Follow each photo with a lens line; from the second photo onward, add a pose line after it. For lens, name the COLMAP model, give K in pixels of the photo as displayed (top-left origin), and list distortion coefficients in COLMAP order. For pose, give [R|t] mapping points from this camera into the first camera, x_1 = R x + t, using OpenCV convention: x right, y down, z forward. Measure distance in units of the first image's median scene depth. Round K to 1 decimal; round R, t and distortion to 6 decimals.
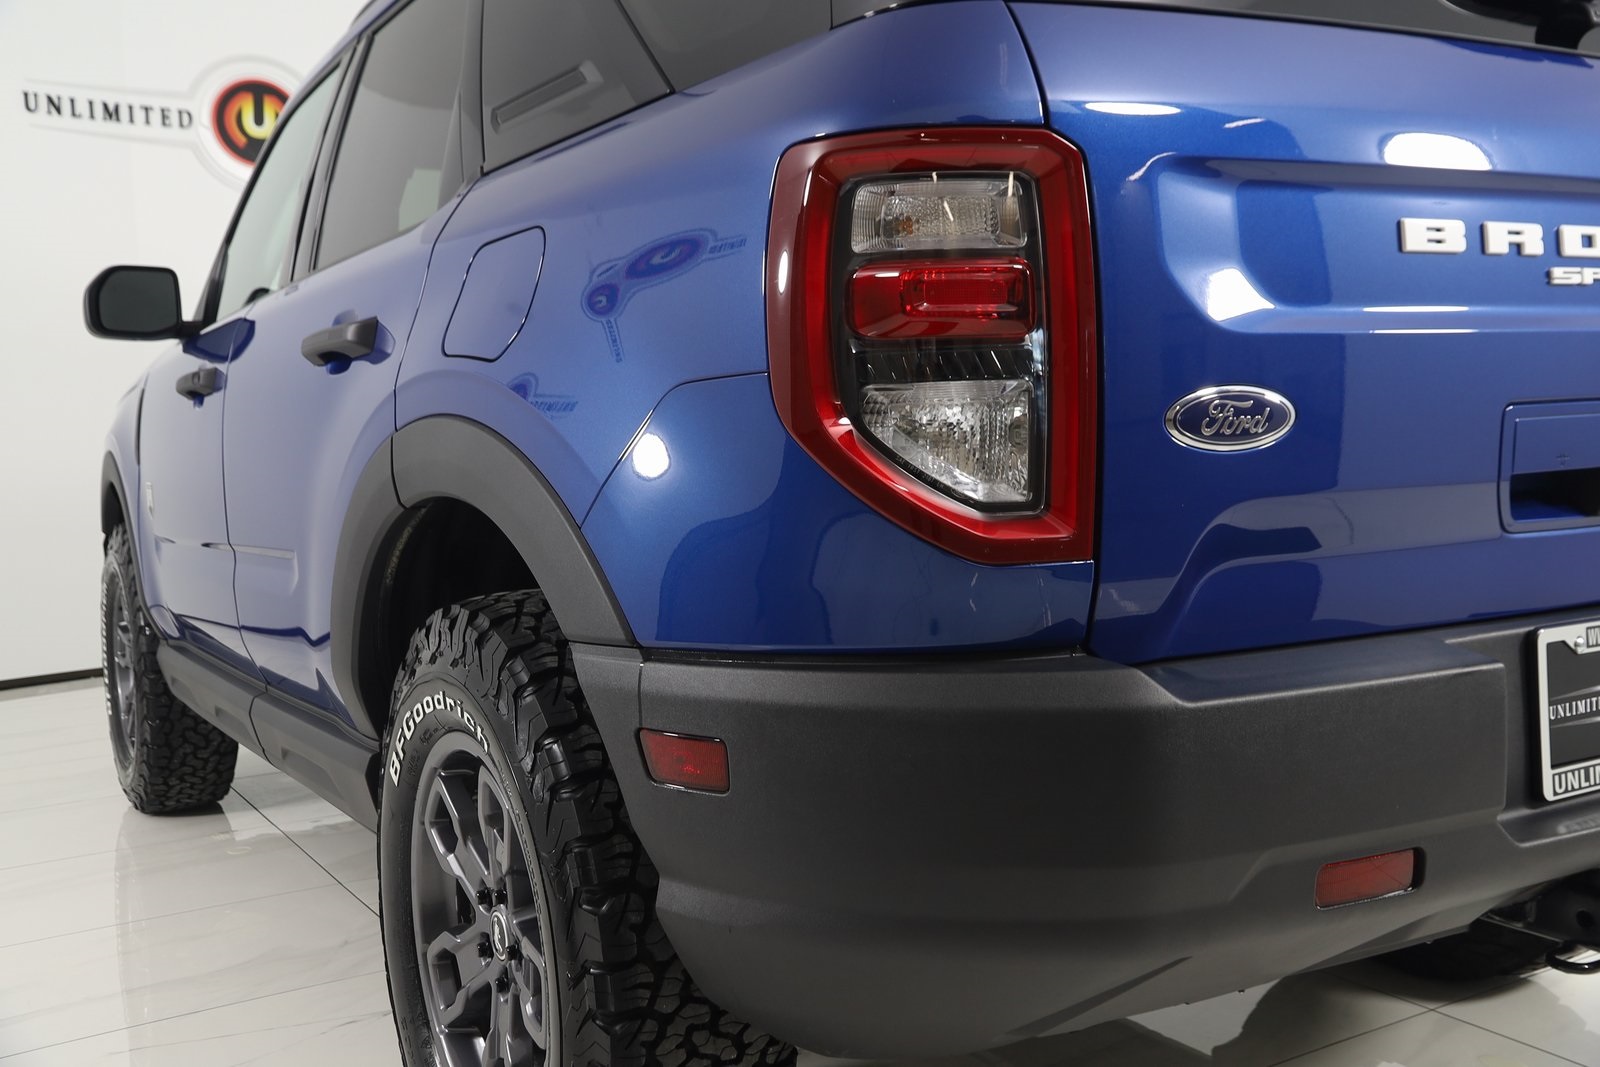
lens RADIAL K [[1506.2, 0, 797.4], [0, 1506.2, 513.2], [0, 0, 1]] dist [0.045311, 0.003215]
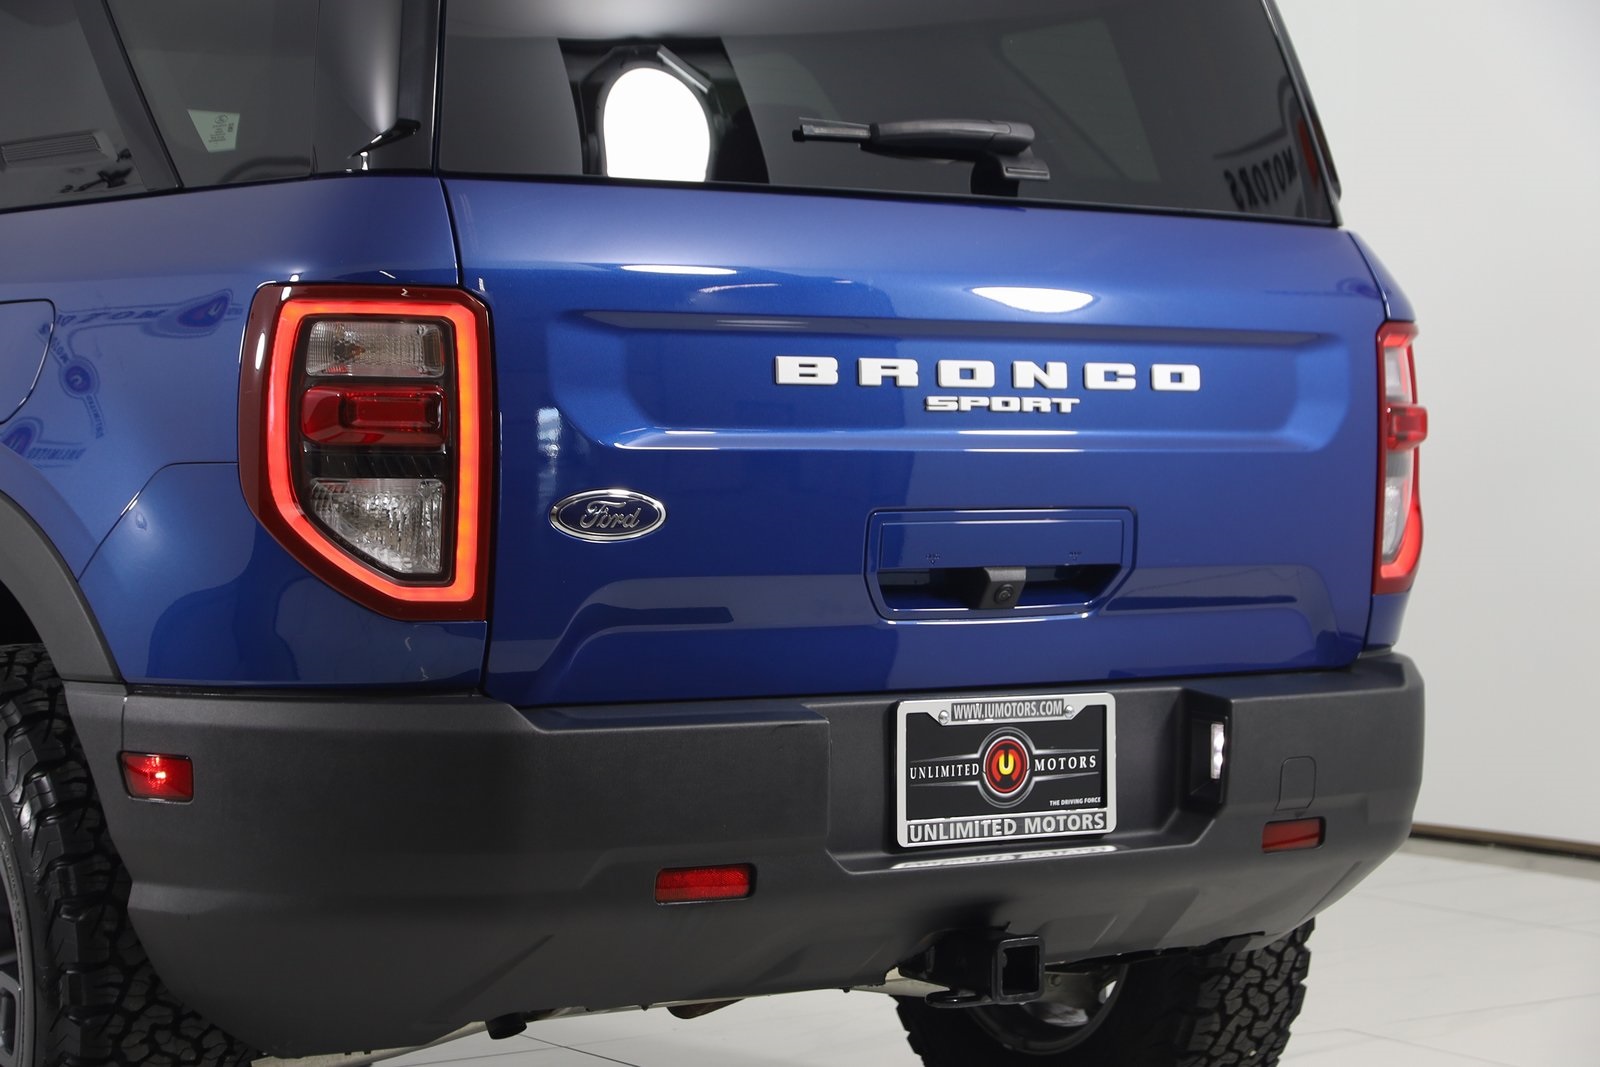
lens RADIAL K [[3403.0, 0, 800.0], [0, 3403.0, 533.5], [0, 0, 1]] dist [0.212540, 0.191785]
pose [[0.996534, 0.044400, 0.070351, 0.215684], [-0.042990, 0.998846, -0.021429, 0.005996], [-0.071221, 0.018331, 0.997292, -1.630179]]
